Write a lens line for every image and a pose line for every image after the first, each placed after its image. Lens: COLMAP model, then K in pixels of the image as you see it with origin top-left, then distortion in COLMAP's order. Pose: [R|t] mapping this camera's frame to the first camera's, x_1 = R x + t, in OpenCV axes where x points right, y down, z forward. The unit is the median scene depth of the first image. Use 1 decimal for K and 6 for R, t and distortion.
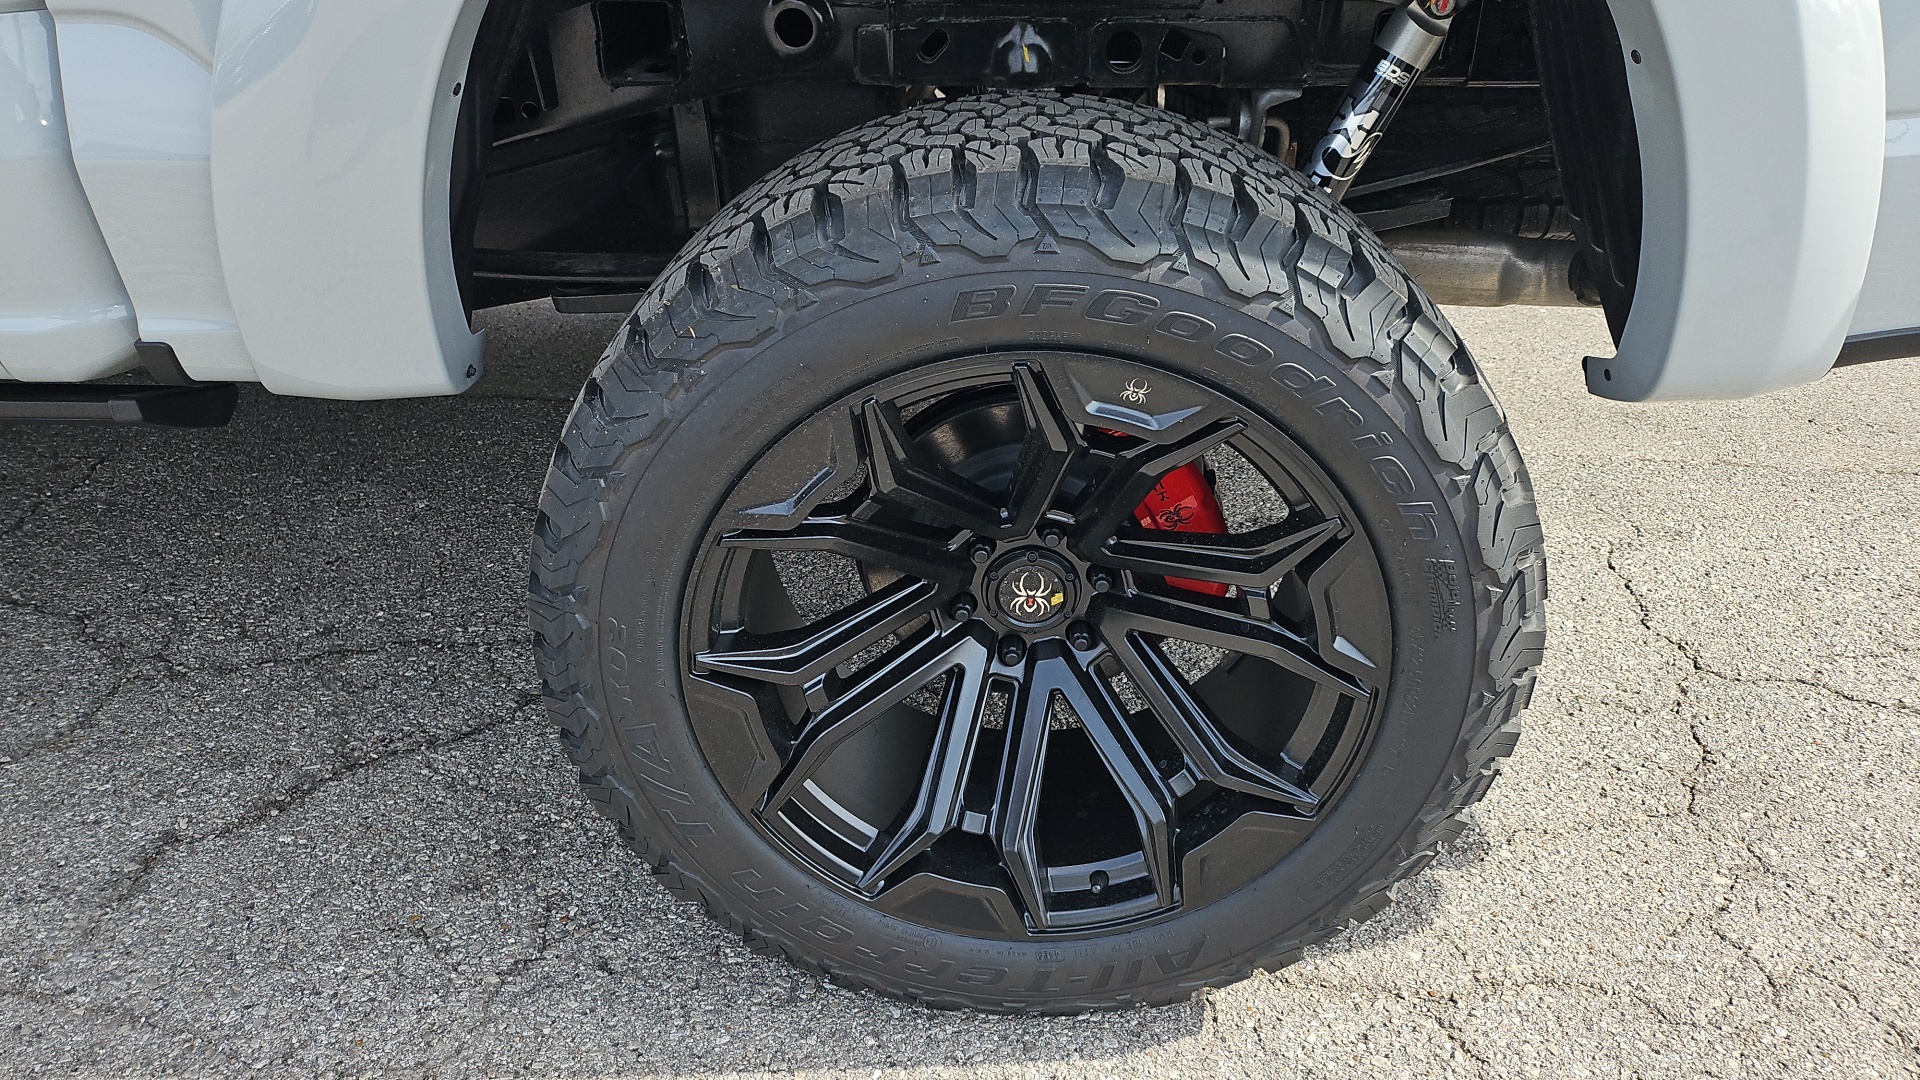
lens RADIAL K [[1316.8, 0, 999.6], [0, 1316.8, 535.9], [0, 0, 1]] dist [0.038043, -0.003119]
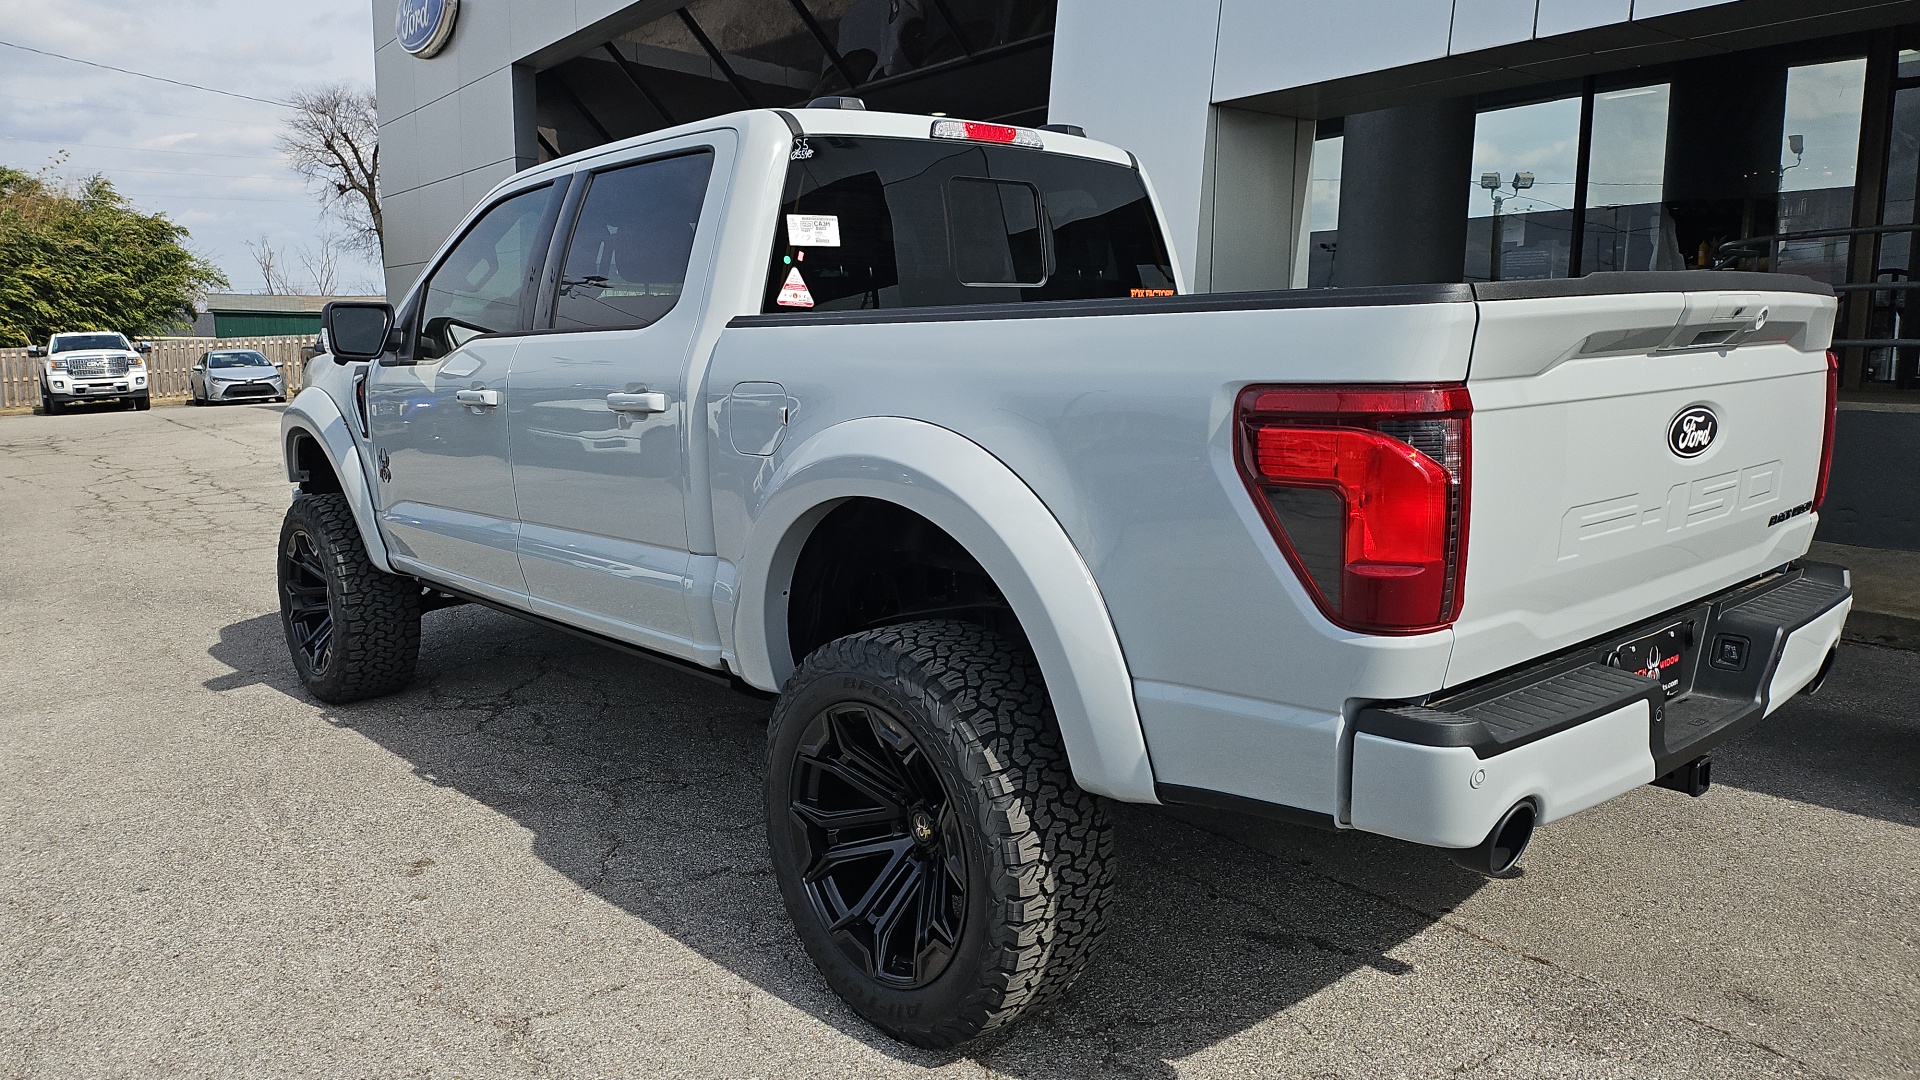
lens RADIAL K [[1361.9, 0, 960.0], [0, 1361.9, 540.0], [0, 0, 1]] dist [0.008082, -0.001519]
pose [[0.673328, 0.092578, -0.733525, 1.895867], [-0.344226, 0.917292, -0.200207, 0.040770], [0.654322, 0.387303, 0.649507, -0.736568]]
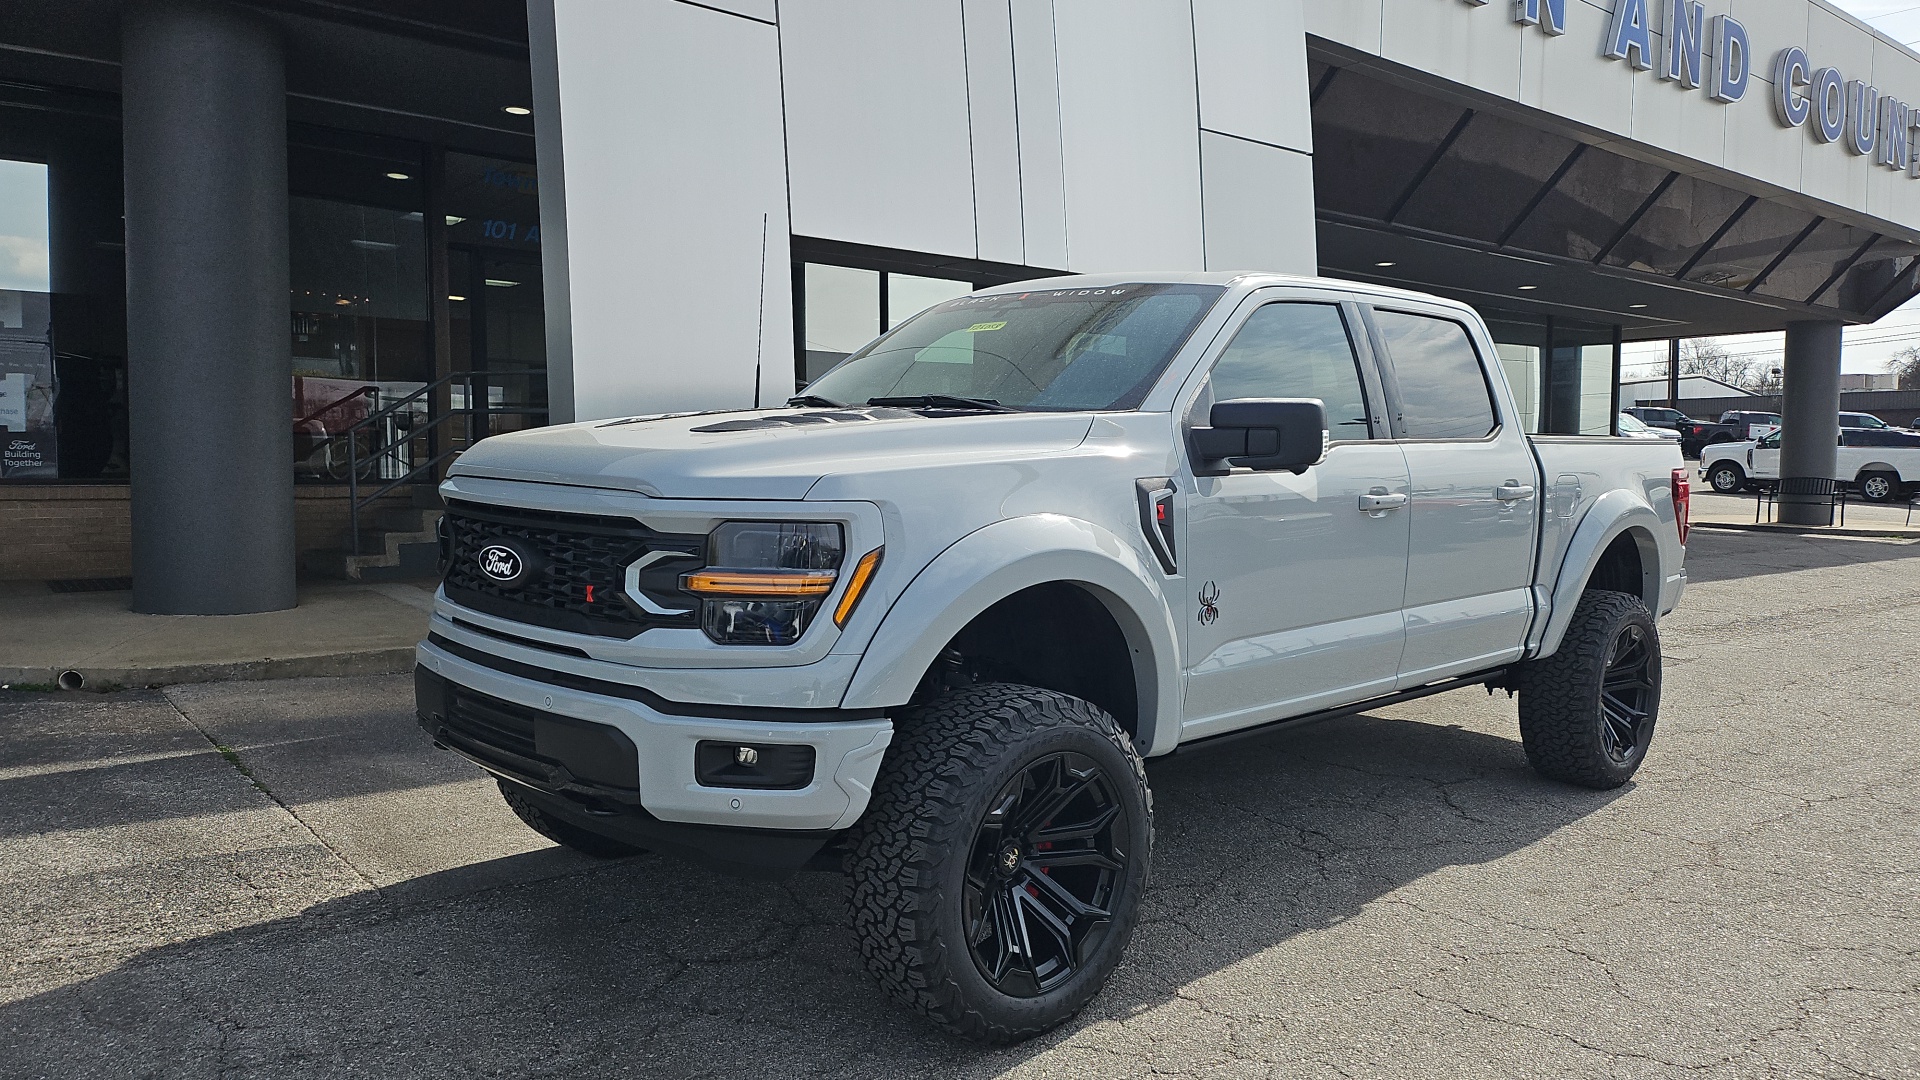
lens RADIAL K [[1362.6, 0, 965.9], [0, 1362.6, 538.9], [0, 0, 1]] dist [0.006133, 0.001514]
pose [[0.708591, -0.049470, 0.703883, -5.346833], [0.343518, 0.895532, -0.282875, 0.196231], [-0.616356, 0.442239, 0.651559, -1.110989]]
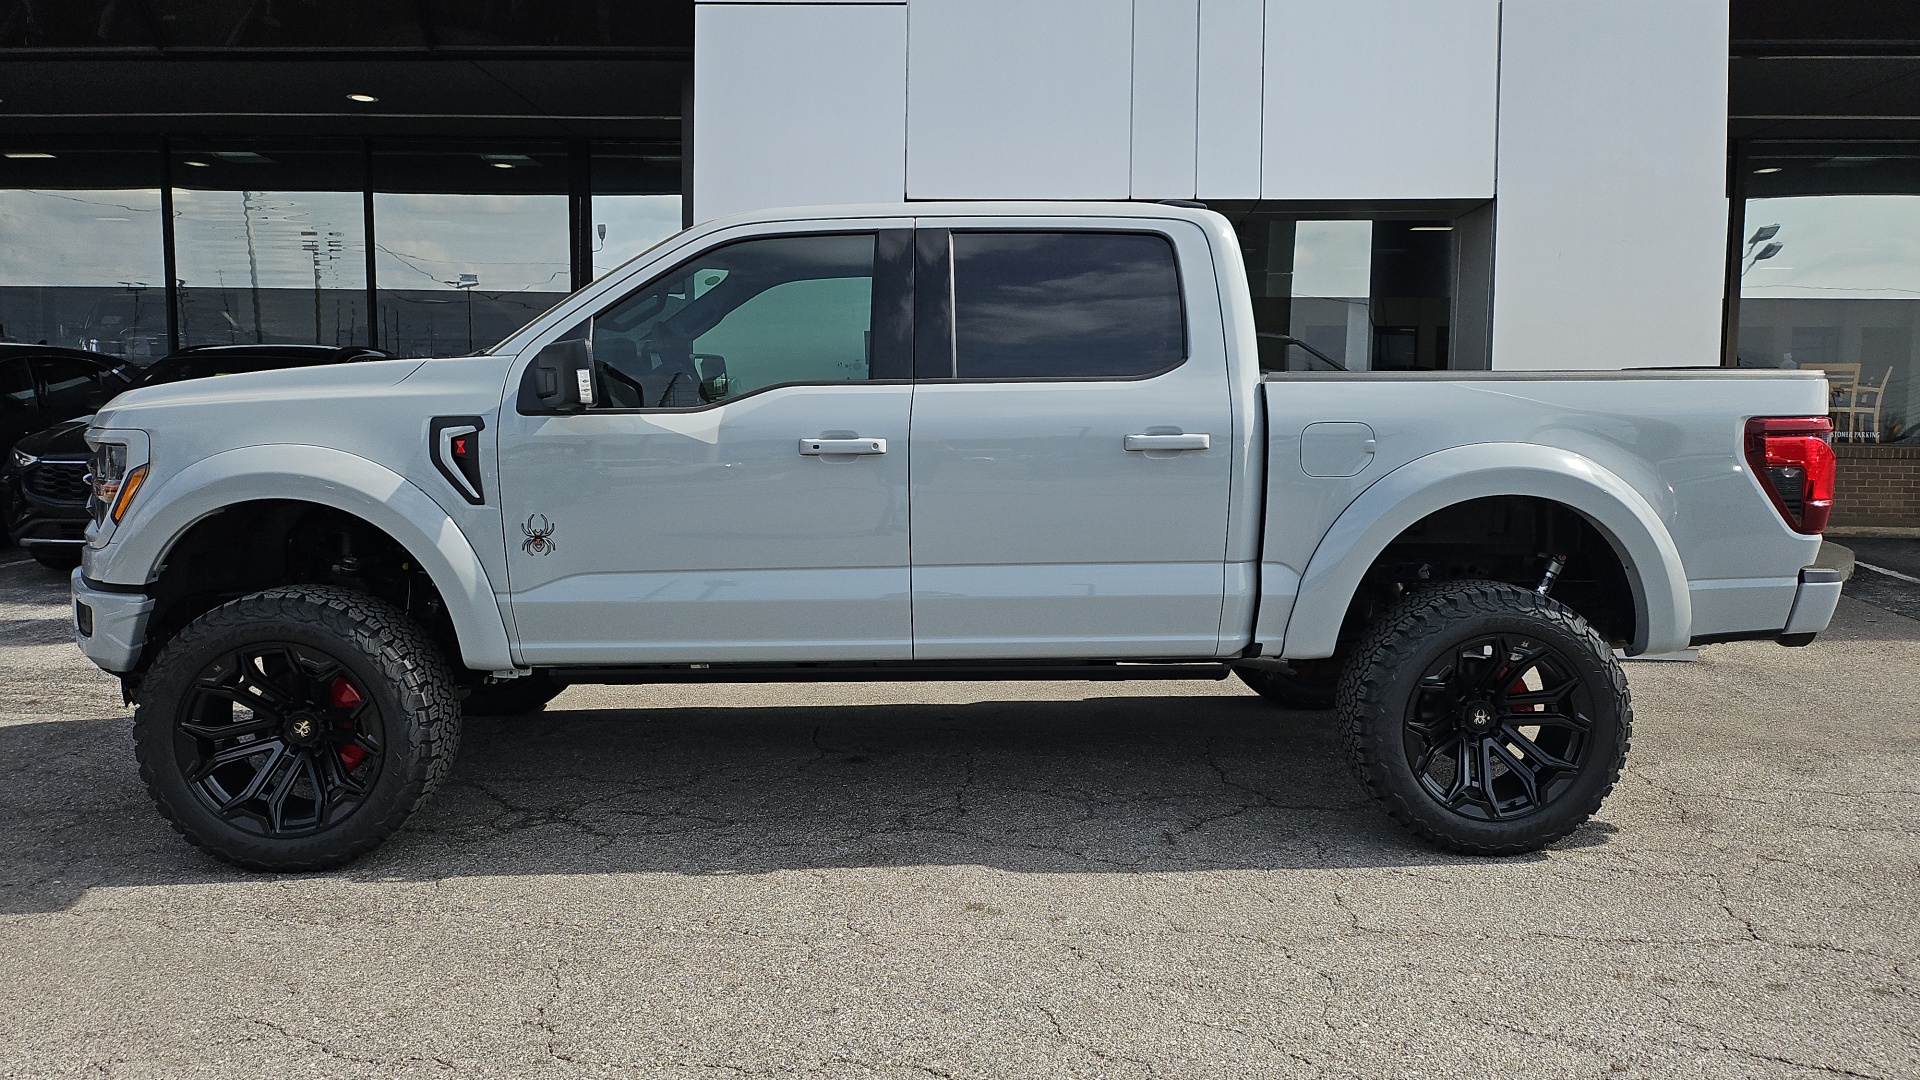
lens RADIAL K [[1482.7, 0, 960.0], [0, 1482.7, 540.0], [0, 0, 1]] dist [0.044689, -0.001534]
pose [[0.997255, -0.010091, 0.073359, -1.740861], [0.037407, 0.923626, -0.381465, 1.135423], [-0.063907, 0.383162, 0.921468, -2.882644]]
